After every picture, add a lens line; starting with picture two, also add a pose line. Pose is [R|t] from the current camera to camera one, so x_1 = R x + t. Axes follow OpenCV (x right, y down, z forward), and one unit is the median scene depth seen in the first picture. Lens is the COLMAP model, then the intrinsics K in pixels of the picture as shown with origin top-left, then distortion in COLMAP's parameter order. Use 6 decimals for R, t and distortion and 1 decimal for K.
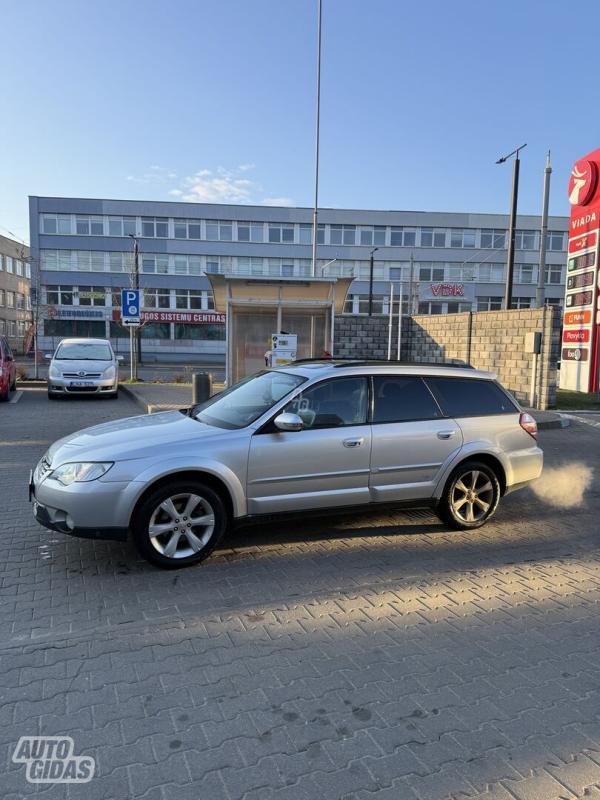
lens RADIAL K [[564.8, 0, 296.9], [0, 564.8, 403.0], [0, 0, 1]] dist [0.041534, -0.056244]
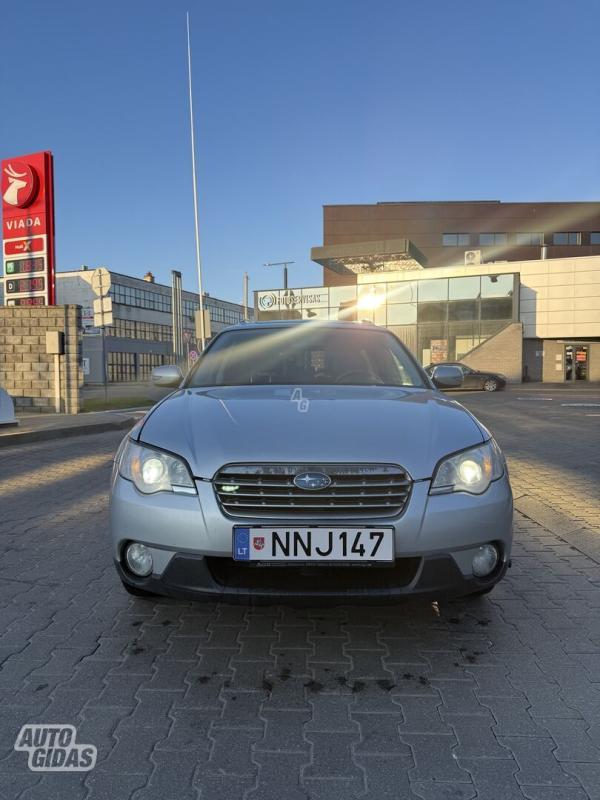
lens RADIAL K [[564.8, 0, 311.6], [0, 564.8, 397.9], [0, 0, 1]] dist [0.041534, -0.056244]
pose [[0.420686, -0.059274, 0.905268, -0.249320], [0.101954, 0.994631, 0.017746, 0.009099], [-0.901459, 0.084830, 0.424470, 0.237557]]
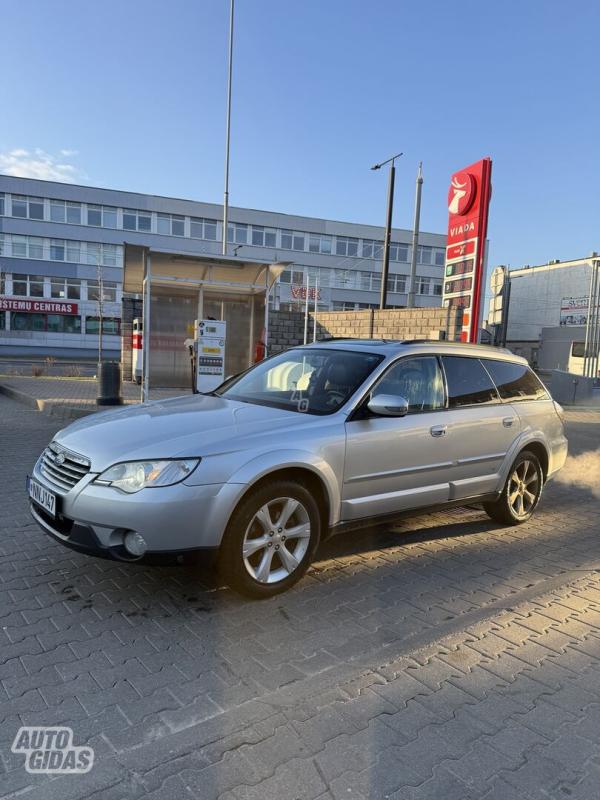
lens RADIAL K [[564.8, 0, 300.1], [0, 564.8, 406.9], [0, 0, 1]] dist [0.041534, -0.056244]
pose [[0.961360, -0.000613, 0.275295, -0.112898], [-0.001025, 0.999983, 0.005809, 0.009499], [-0.275294, -0.005867, 0.961342, 0.076041]]
